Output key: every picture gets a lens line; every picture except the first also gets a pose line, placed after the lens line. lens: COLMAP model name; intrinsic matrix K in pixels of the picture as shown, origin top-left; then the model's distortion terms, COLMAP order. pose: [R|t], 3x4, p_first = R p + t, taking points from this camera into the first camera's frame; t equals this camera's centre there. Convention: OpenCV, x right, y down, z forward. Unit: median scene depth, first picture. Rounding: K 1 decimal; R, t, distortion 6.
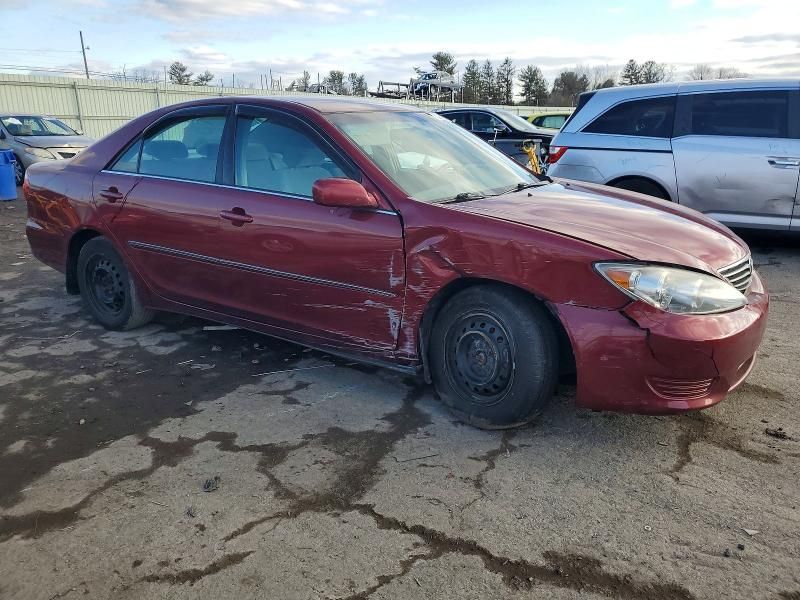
lens RADIAL K [[611.2, 0, 420.2], [0, 611.2, 299.4], [0, 0, 1]] dist [-0.005625, 0.004837]
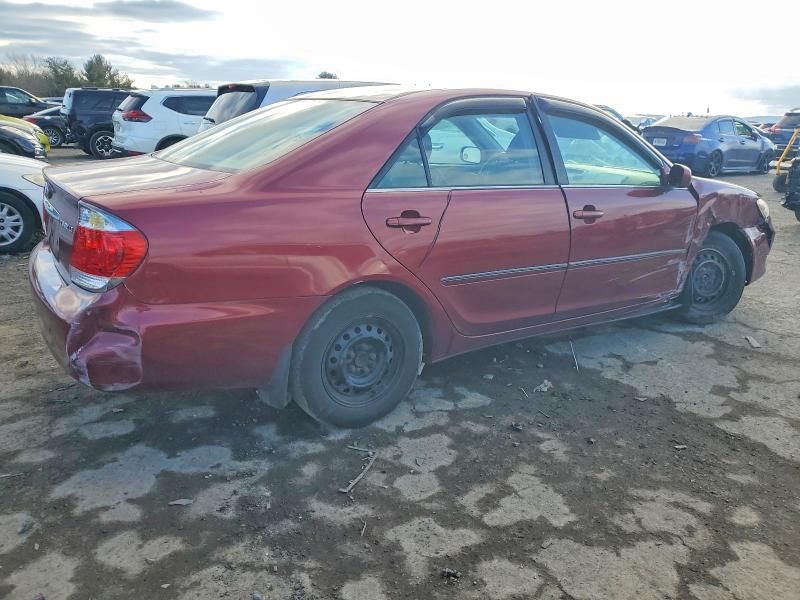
lens RADIAL K [[611.2, 0, 420.2], [0, 611.2, 299.4], [0, 0, 1]] dist [-0.005625, 0.004837]
pose [[0.452146, -0.264779, 0.851737, -1.288453], [0.230044, 0.957233, 0.175455, -0.236770], [-0.861768, 0.116605, 0.493720, 0.753987]]
